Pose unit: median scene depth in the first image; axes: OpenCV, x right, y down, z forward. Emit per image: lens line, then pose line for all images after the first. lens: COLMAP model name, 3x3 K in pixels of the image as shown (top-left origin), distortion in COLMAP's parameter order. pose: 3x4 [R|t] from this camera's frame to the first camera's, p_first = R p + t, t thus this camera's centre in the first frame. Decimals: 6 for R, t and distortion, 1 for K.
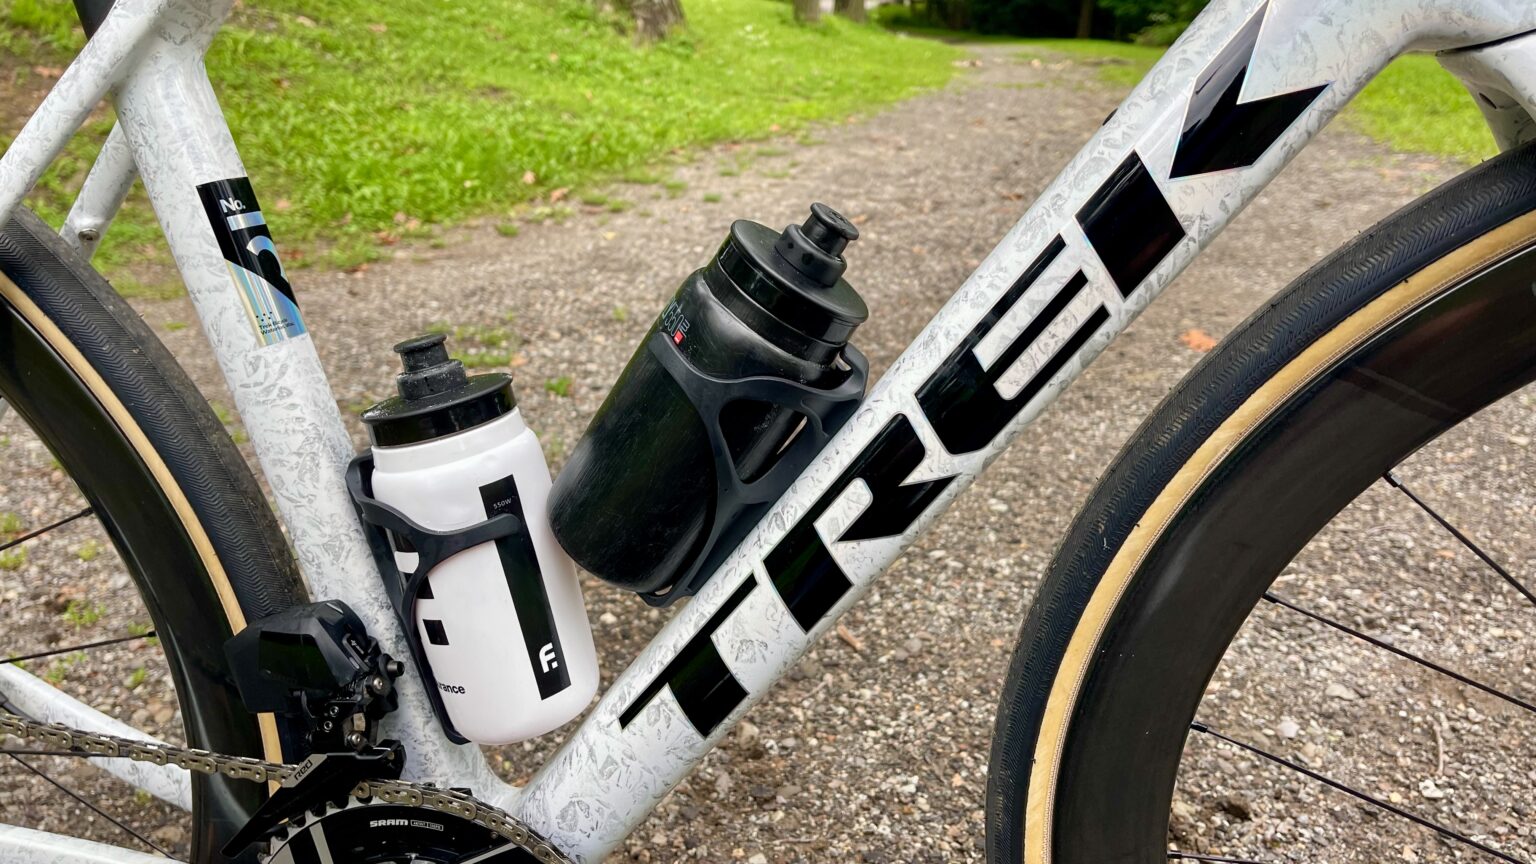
lens RADIAL K [[1158.0, 0, 782.6], [0, 1158.0, 434.9], [0, 0, 1]] dist [0.060269, -0.085832]
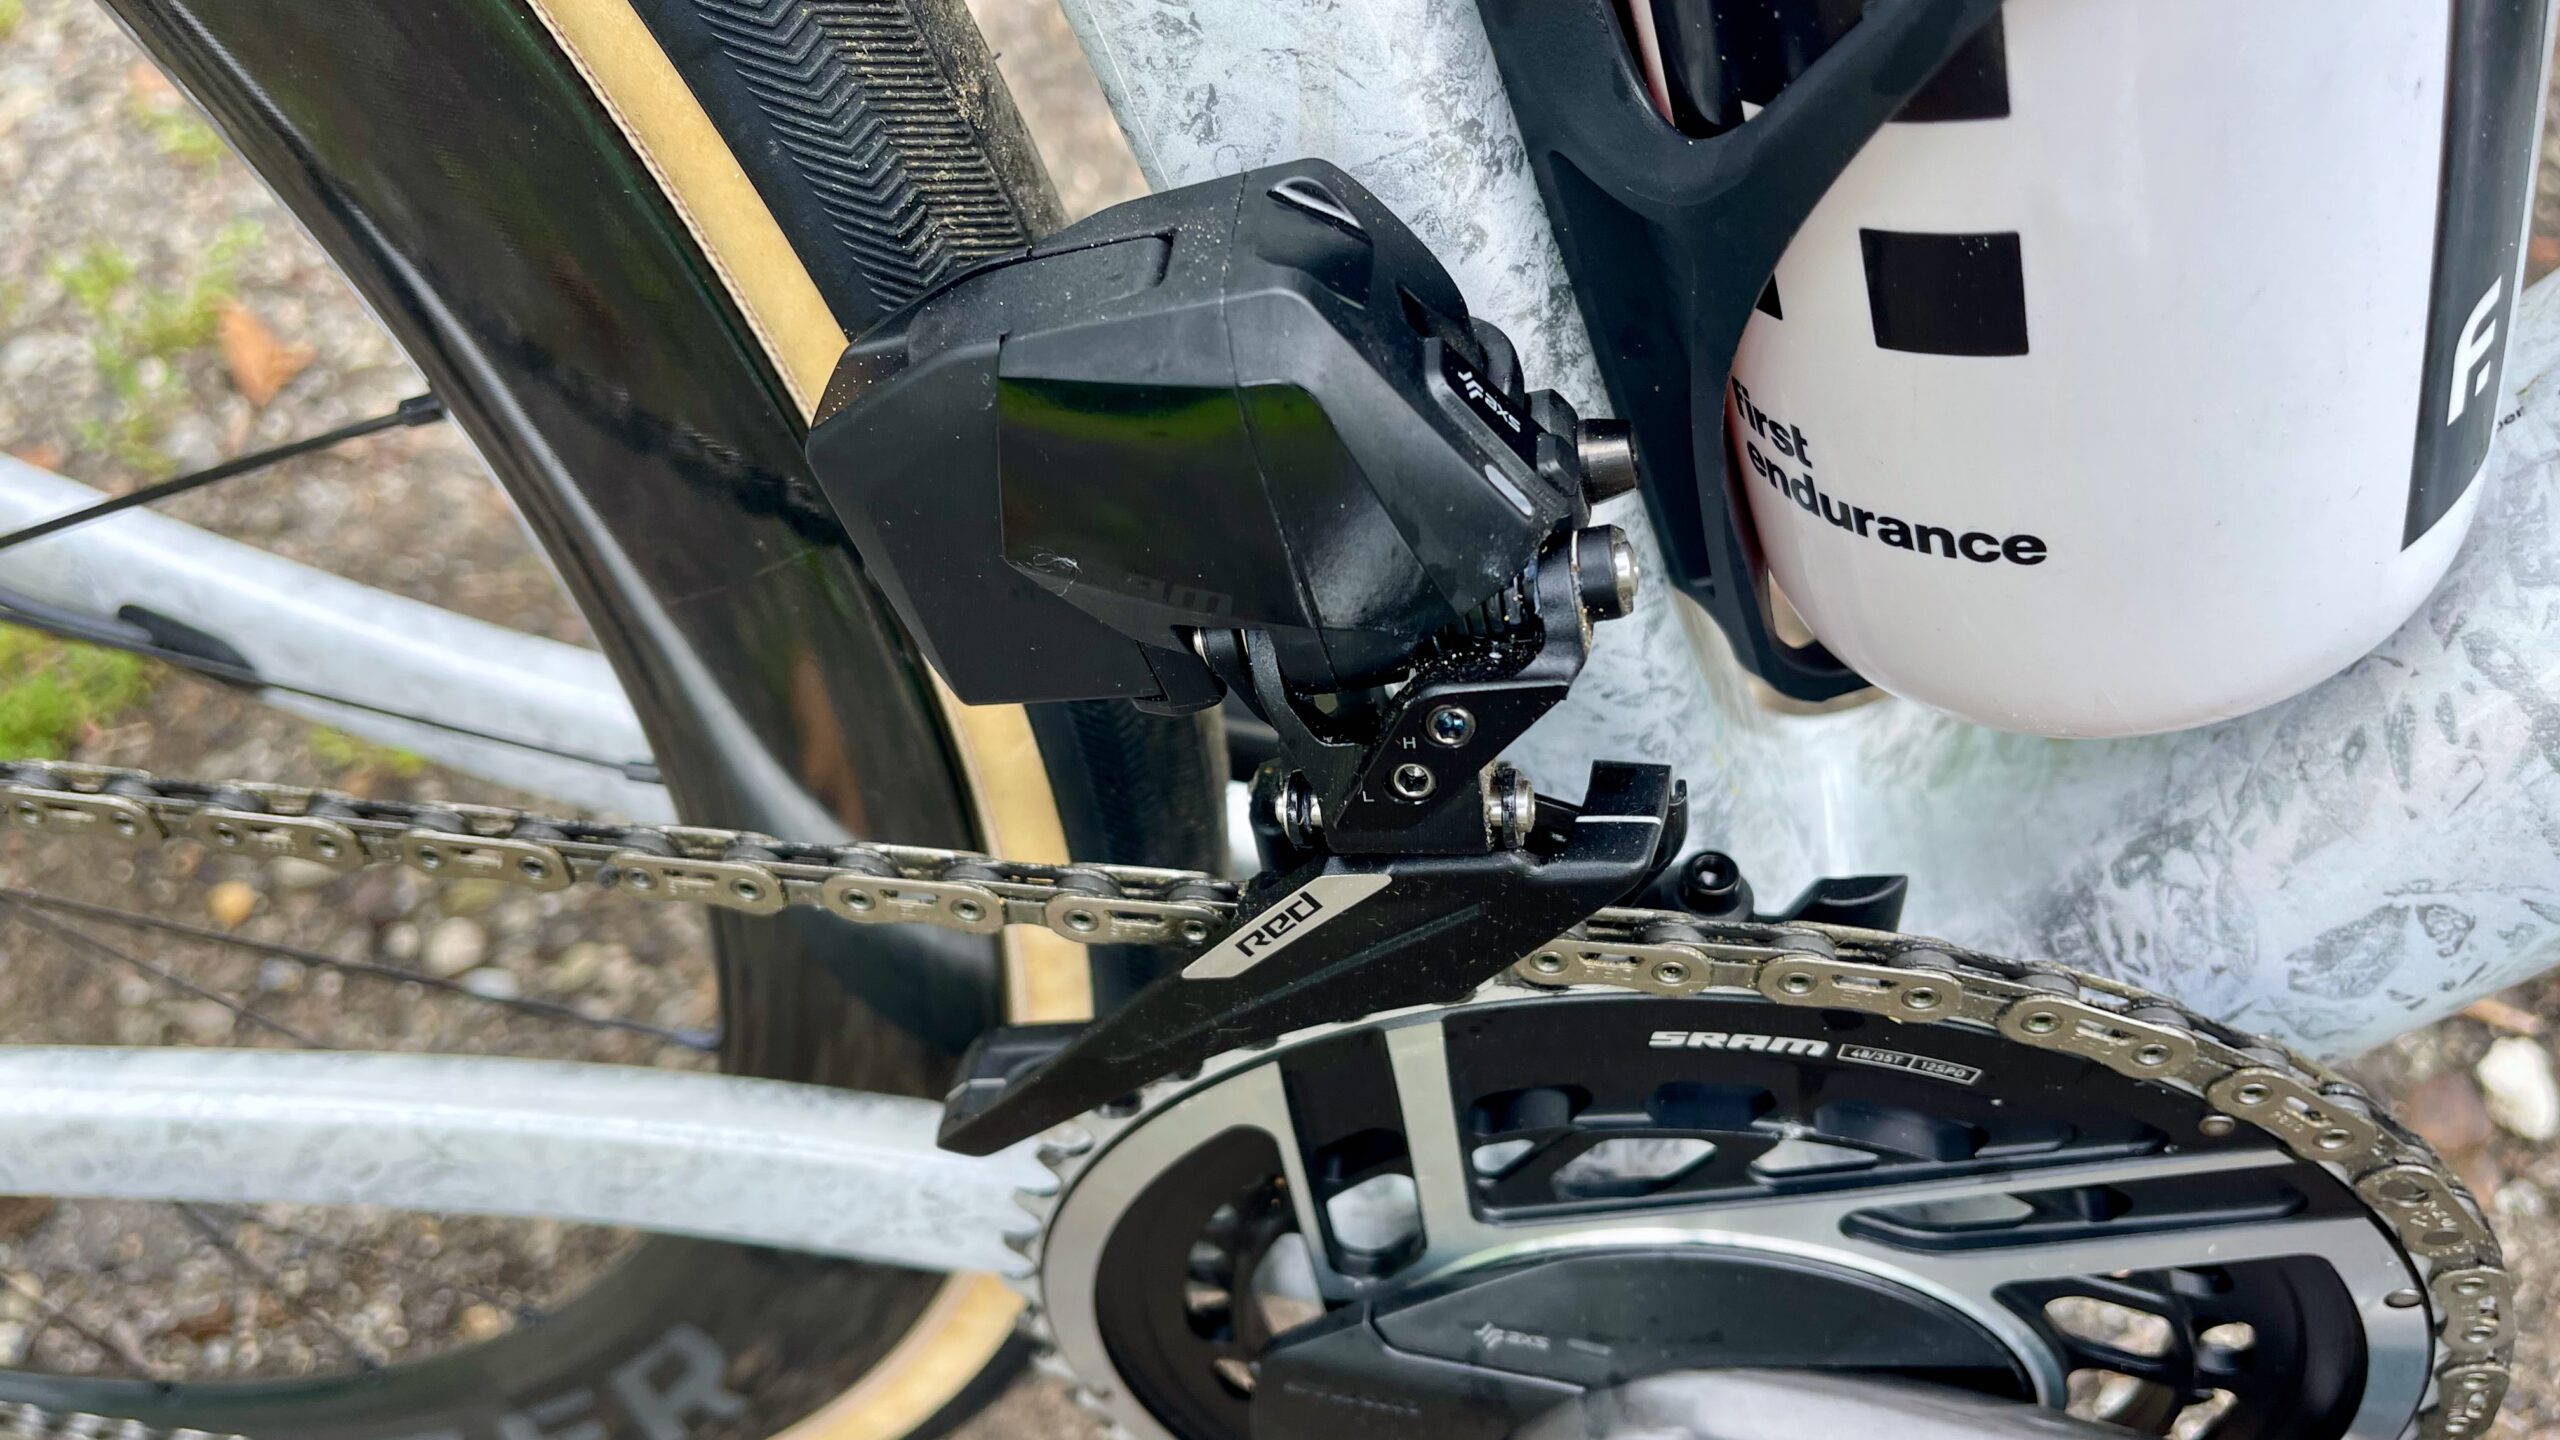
lens RADIAL K [[1930.0, 0, 1304.4], [0, 1930.0, 724.9], [0, 0, 1]] dist [0.060269, -0.085832]
pose [[0.994139, -0.108103, -0.001558, -0.398464], [0.094106, 0.858151, 0.504699, 0.061106], [-0.053222, -0.501887, 0.863294, 0.689341]]
